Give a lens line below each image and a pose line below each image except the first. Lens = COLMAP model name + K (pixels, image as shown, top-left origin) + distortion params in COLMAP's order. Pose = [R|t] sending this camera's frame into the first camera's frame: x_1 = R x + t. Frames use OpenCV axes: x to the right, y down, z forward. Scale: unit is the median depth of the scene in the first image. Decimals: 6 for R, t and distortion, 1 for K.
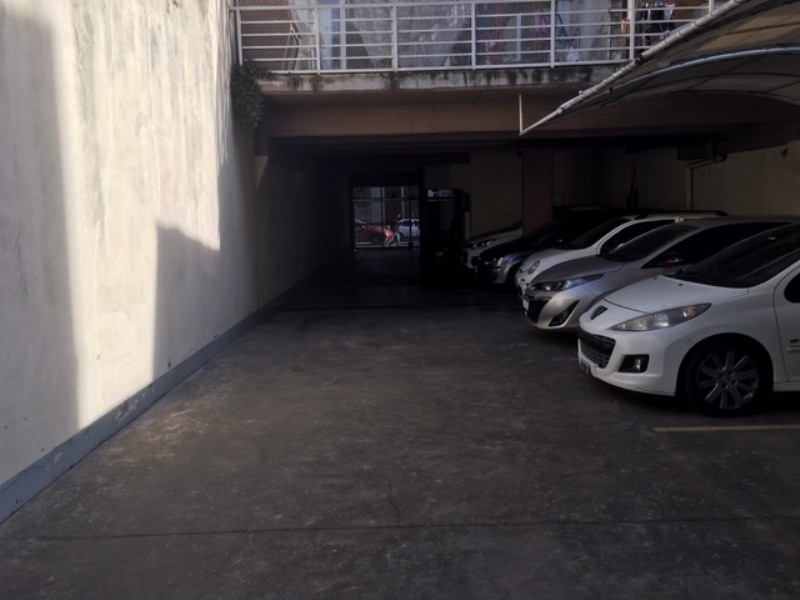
lens RADIAL K [[690.0, 0, 383.5], [0, 690.0, 294.1], [0, 0, 1]] dist [0.080141, -0.116552]
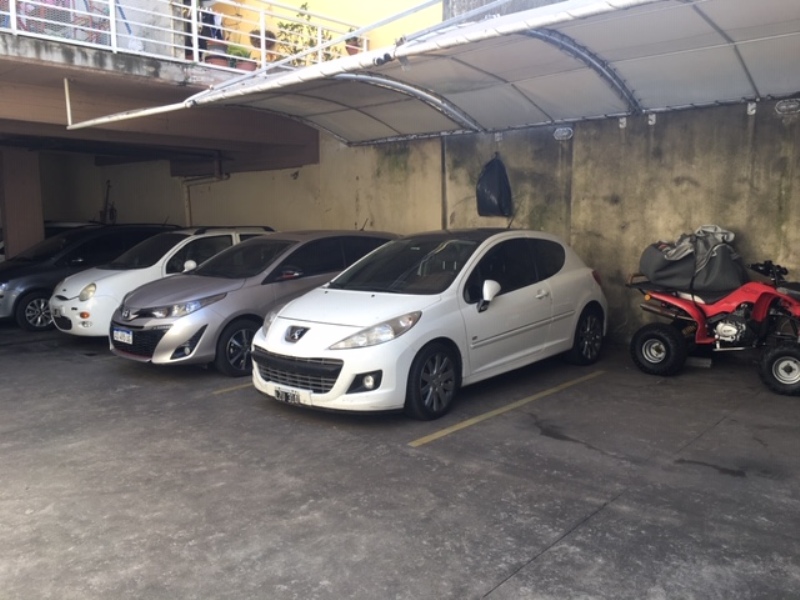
lens RADIAL K [[690.0, 0, 383.5], [0, 690.0, 294.1], [0, 0, 1]] dist [0.080141, -0.116552]
pose [[0.652067, -0.065152, 0.755357, -0.303195], [0.088111, 0.996062, 0.009852, -0.024207], [-0.753024, 0.060131, 0.655240, 0.337936]]
